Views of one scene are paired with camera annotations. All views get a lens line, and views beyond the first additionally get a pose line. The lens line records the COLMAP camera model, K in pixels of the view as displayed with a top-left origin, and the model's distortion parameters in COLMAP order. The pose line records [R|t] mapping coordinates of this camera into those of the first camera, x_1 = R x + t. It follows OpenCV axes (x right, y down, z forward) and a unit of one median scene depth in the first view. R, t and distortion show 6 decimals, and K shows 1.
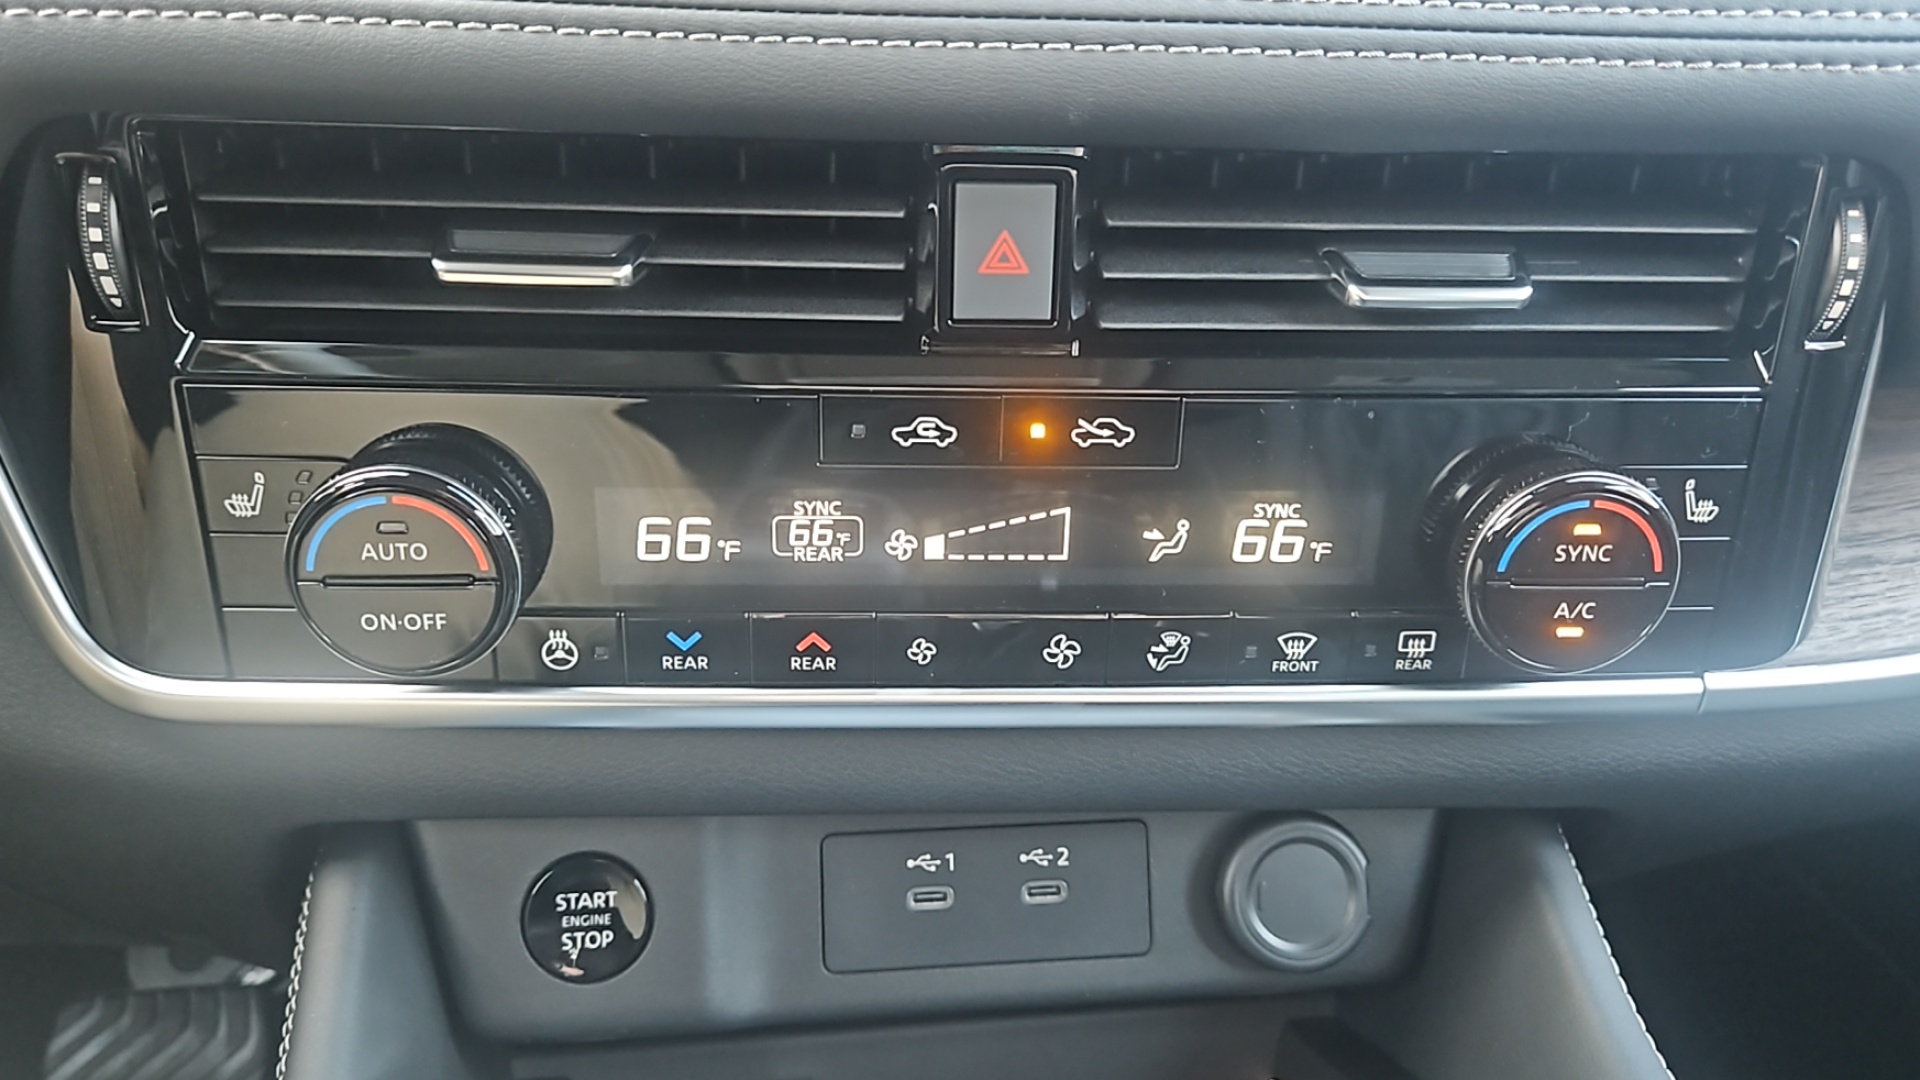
lens RADIAL K [[1355.4, 0, 959.8], [0, 1355.4, 522.2], [0, 0, 1]] dist [0.028622, 0.001681]
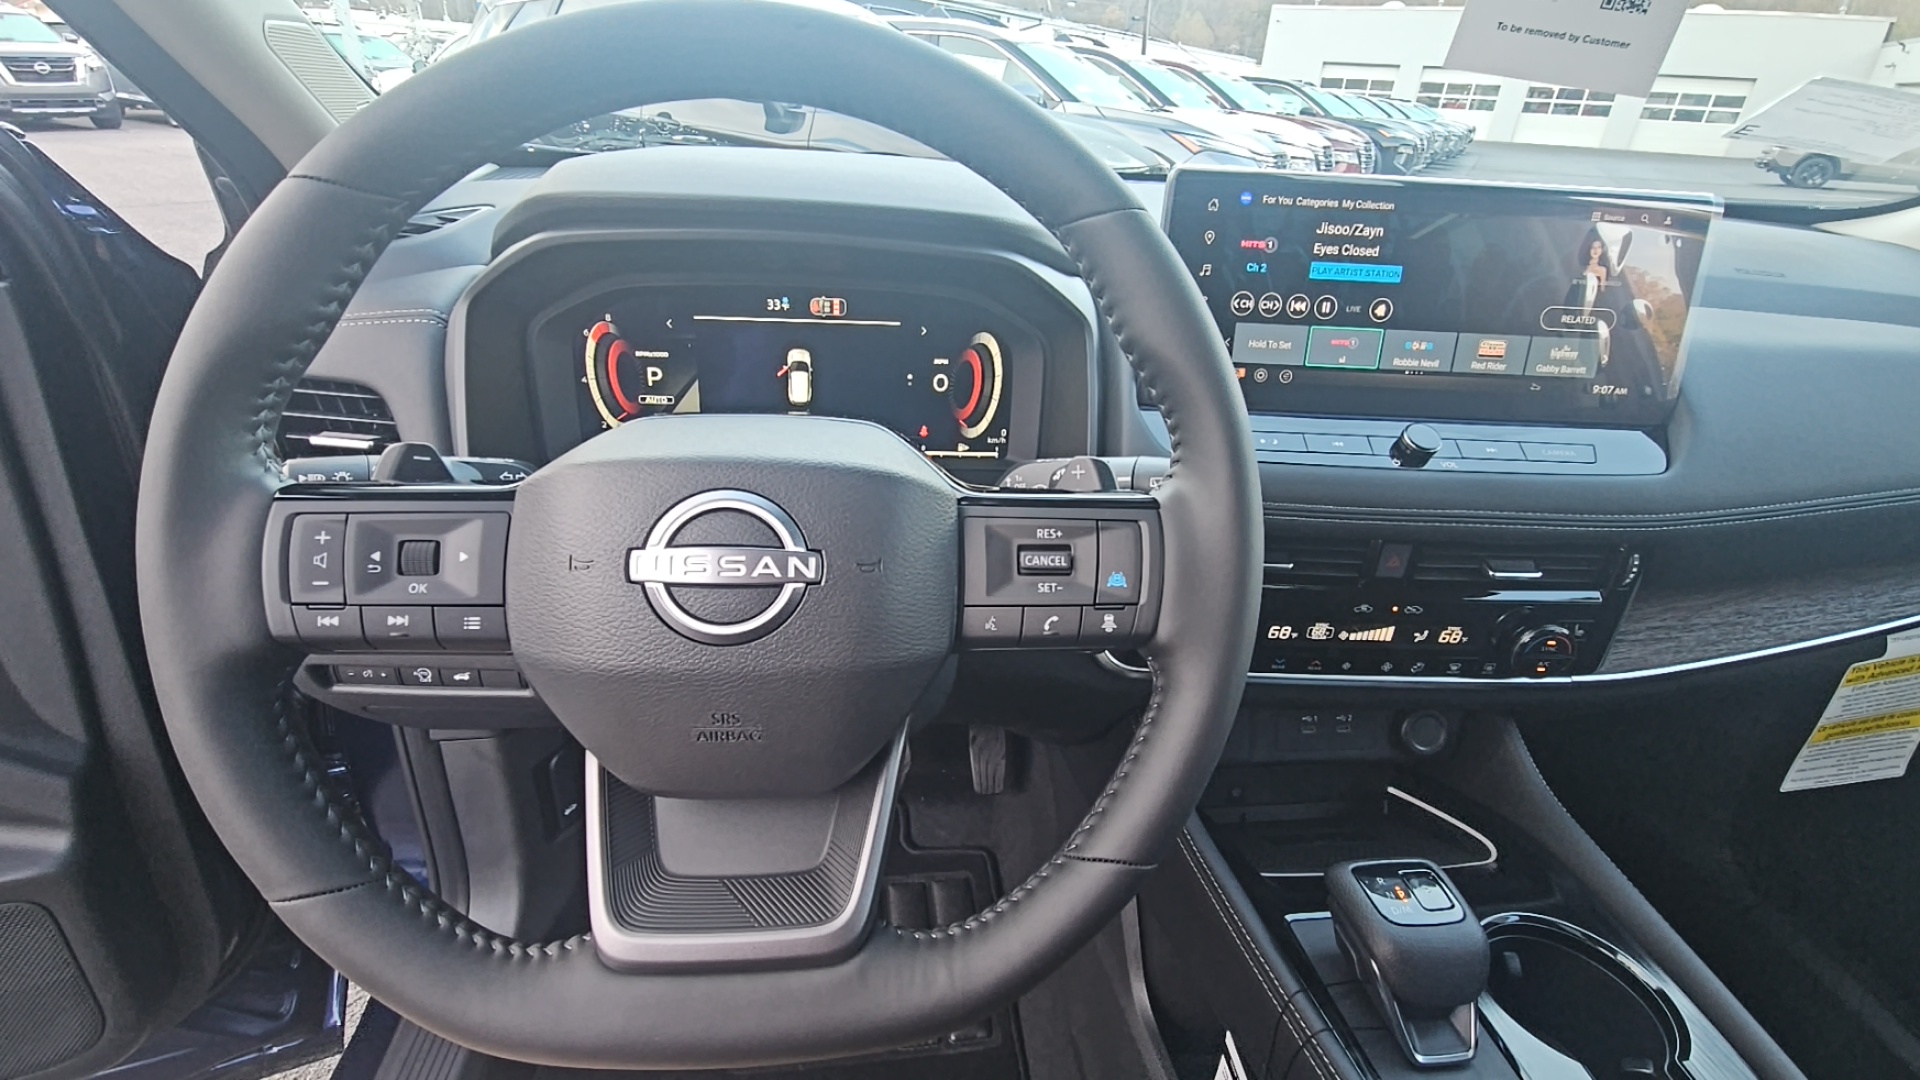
lens RADIAL K [[860.0, 0, 961.8], [0, 860.0, 530.4], [0, 0, 1]] dist [0.017414, -0.010669]
pose [[0.999380, 0.035119, -0.002497, -0.996187], [-0.034605, 0.992871, 0.114060, -0.454549], [0.006485, -0.113903, 0.993471, -1.117731]]
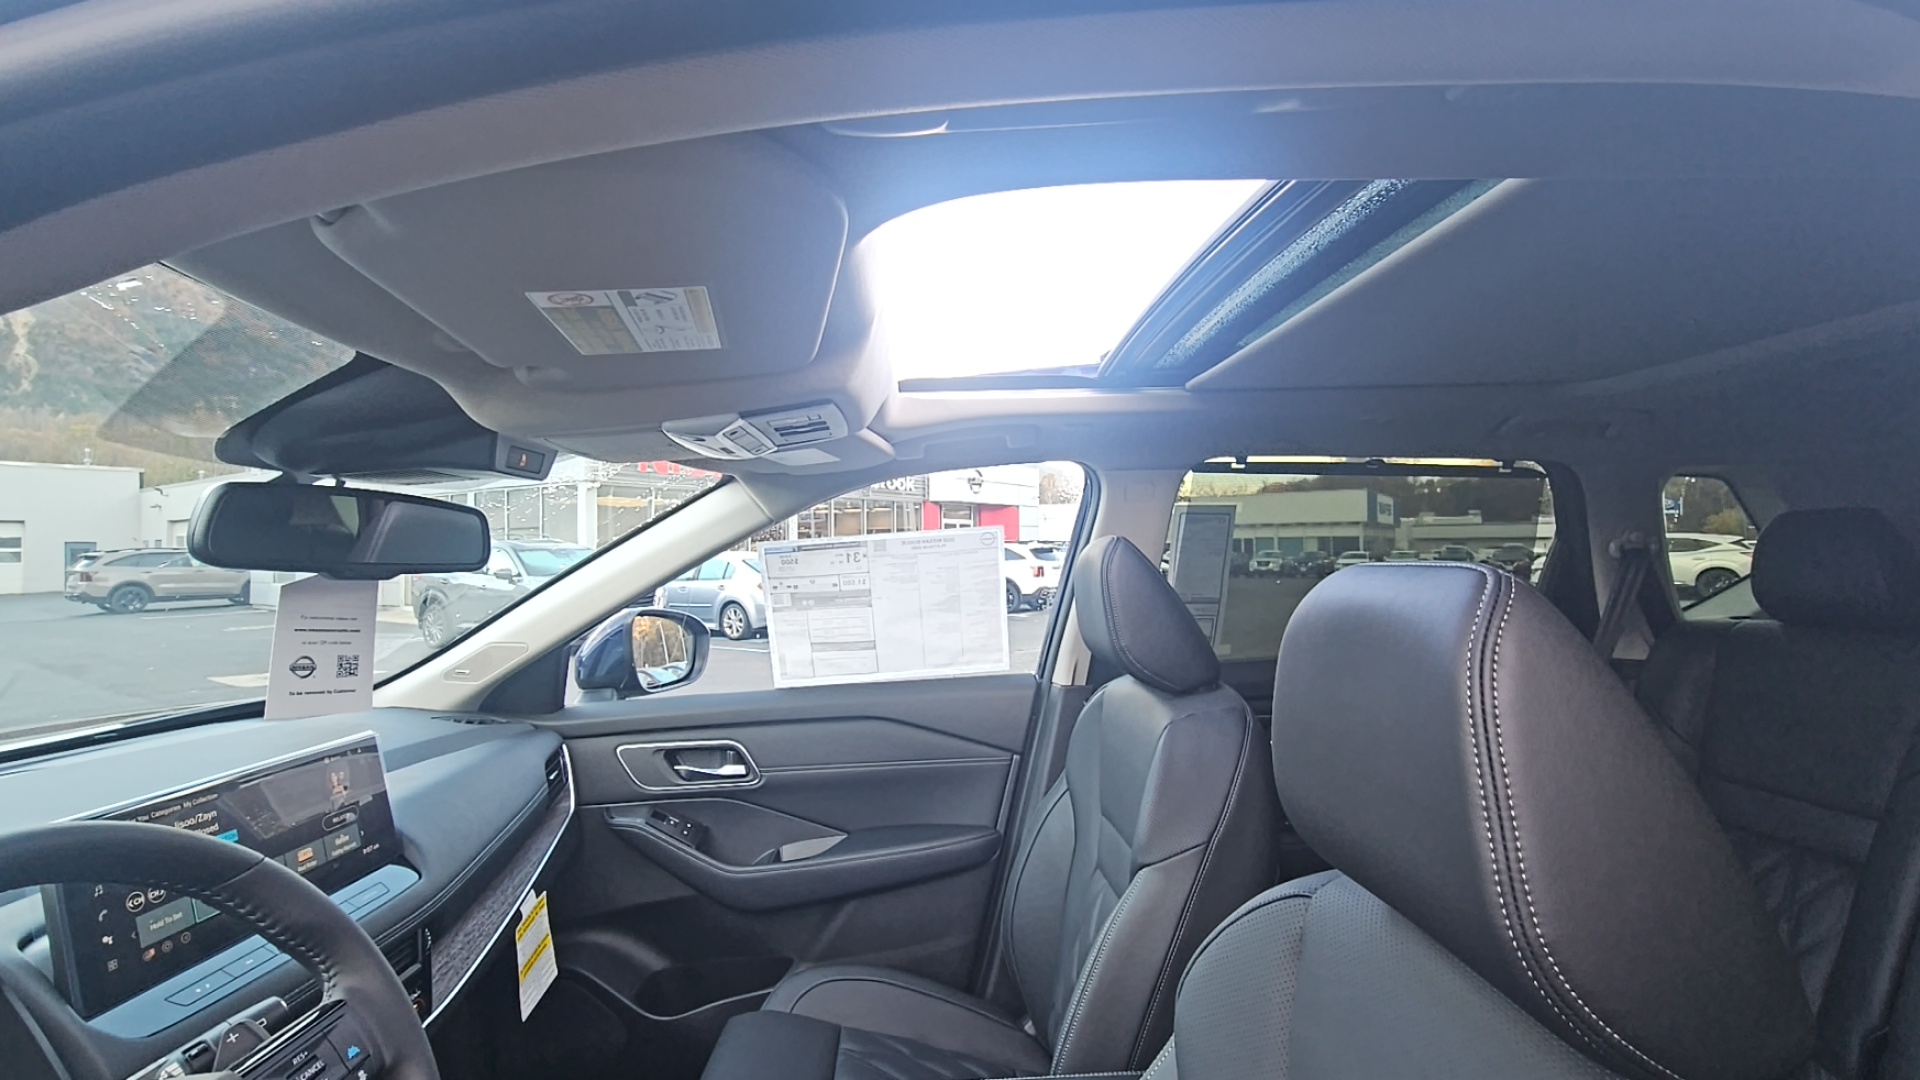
lens RADIAL K [[860.0, 0, 958.8], [0, 860.0, 534.8], [0, 0, 1]] dist [0.017414, -0.010669]
pose [[0.078547, -0.003872, 0.996903, -2.646865], [0.365187, 0.930594, -0.025159, -0.817188], [-0.927614, 0.366033, 0.074509, -1.851108]]
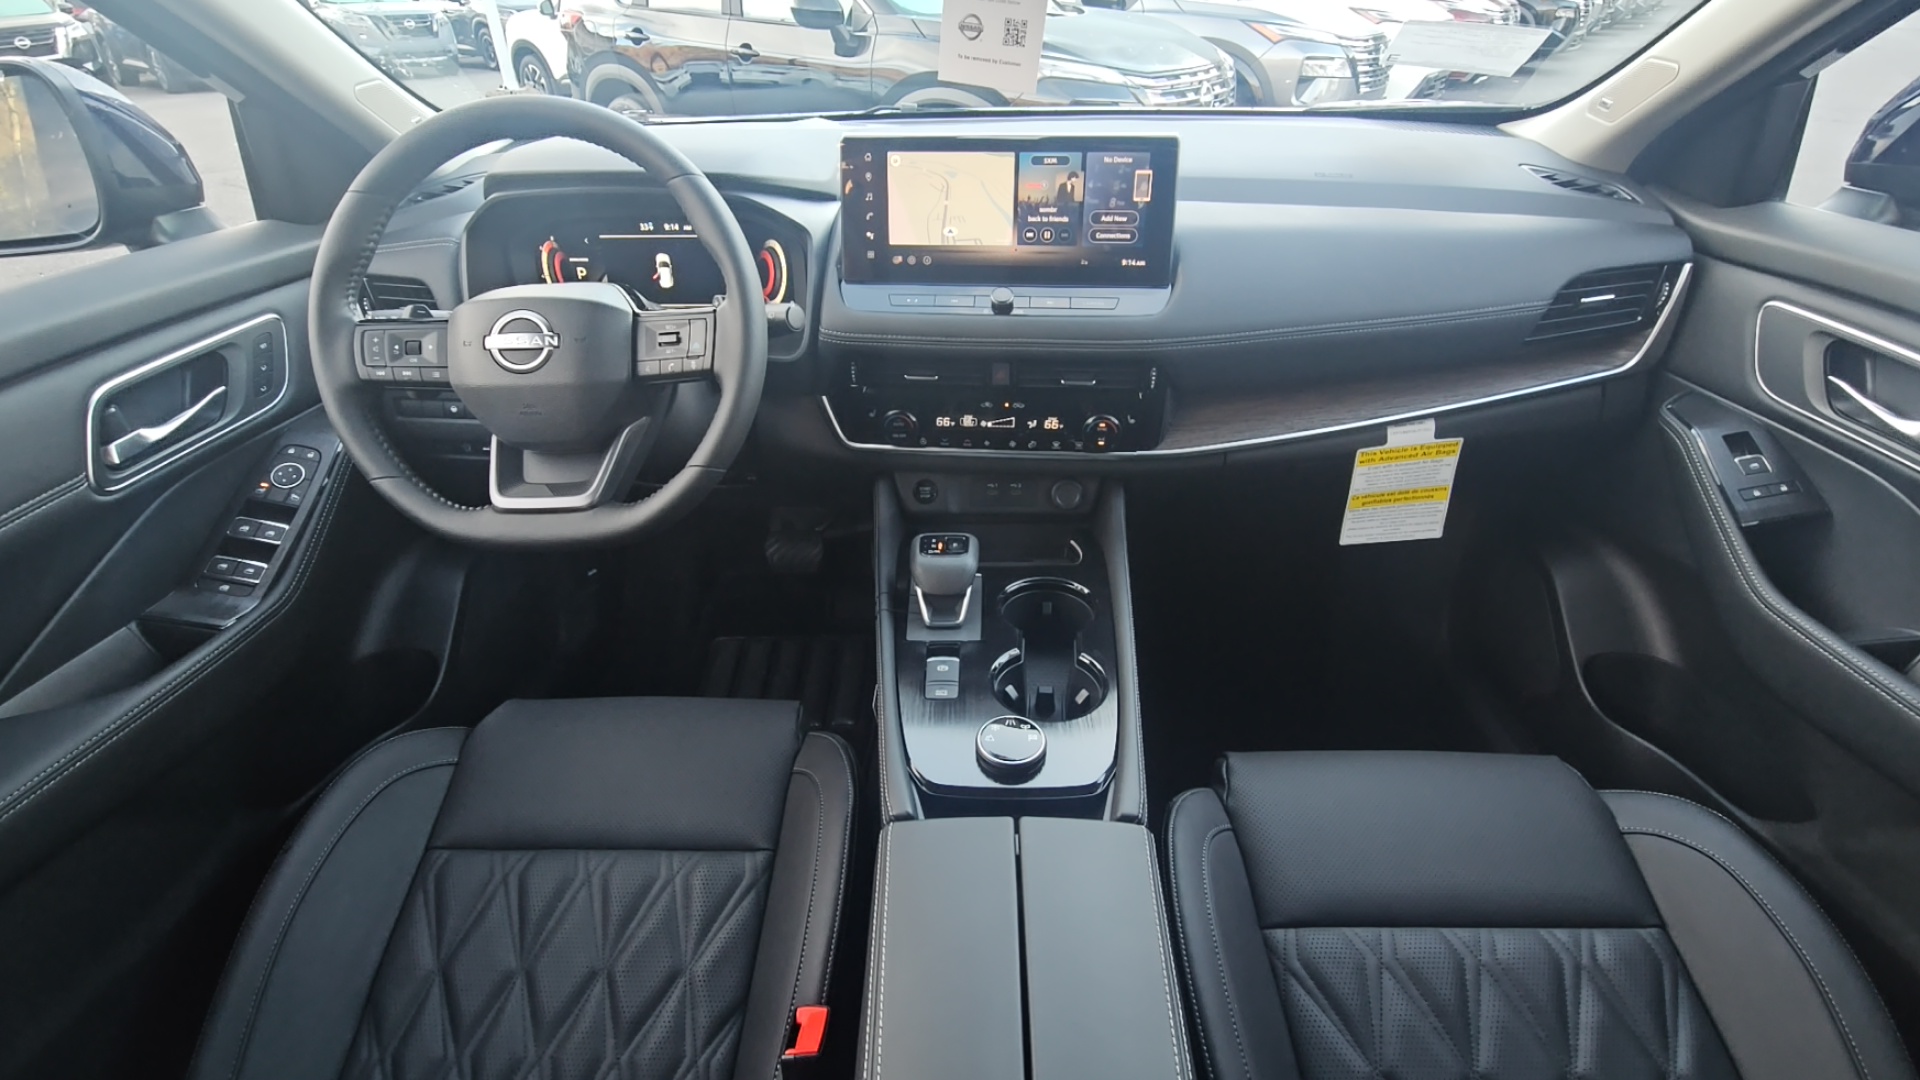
lens RADIAL K [[860.0, 0, 959.8], [0, 860.0, 527.4], [0, 0, 1]] dist [0.017414, -0.010669]
pose [[0.988577, 0.044990, -0.143847, 0.379852], [-0.014245, 0.978026, 0.207994, -0.293971], [0.150044, -0.203569, 0.967495, -2.463409]]
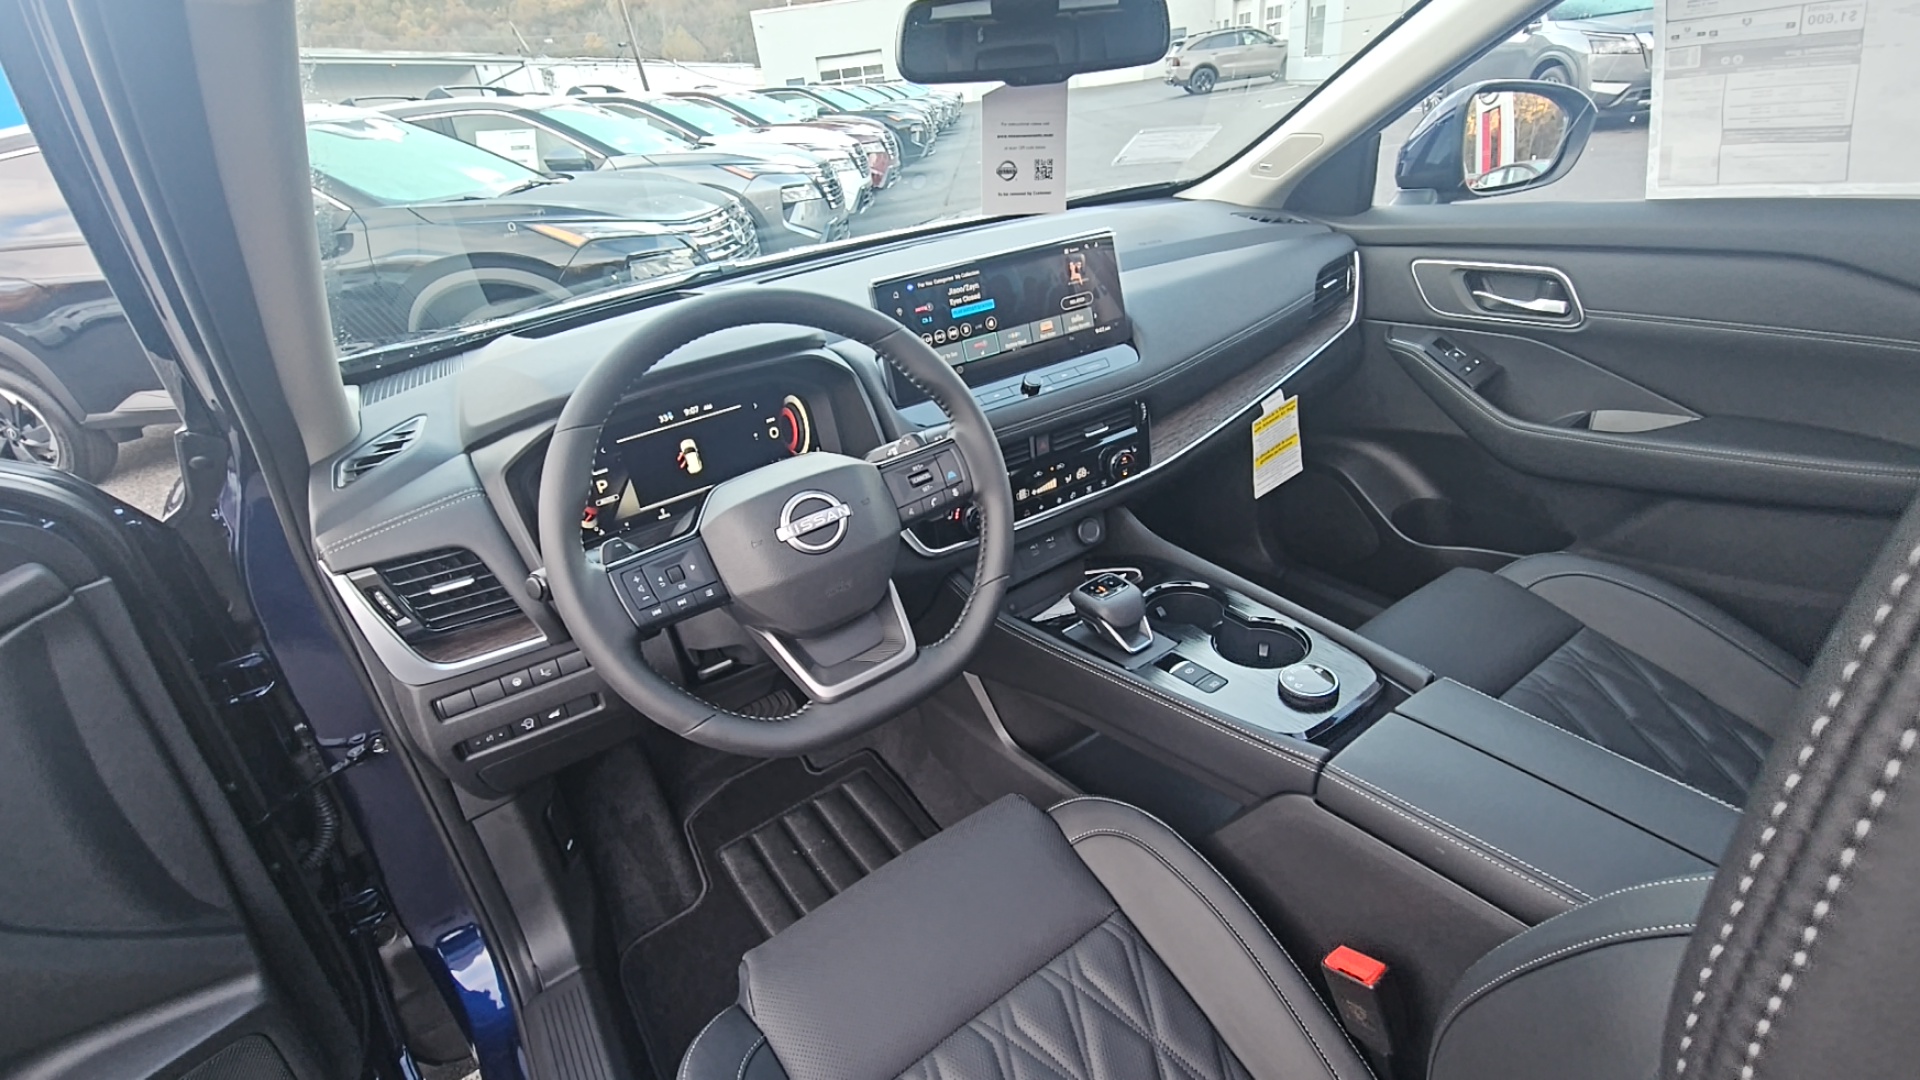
lens RADIAL K [[860.0, 0, 955.8], [0, 860.0, 536.4], [0, 0, 1]] dist [0.017414, -0.010669]
pose [[0.881834, -0.322646, 0.343903, -1.789799], [0.284944, 0.945671, 0.156565, -0.513675], [-0.375734, -0.040071, 0.925861, -2.550920]]
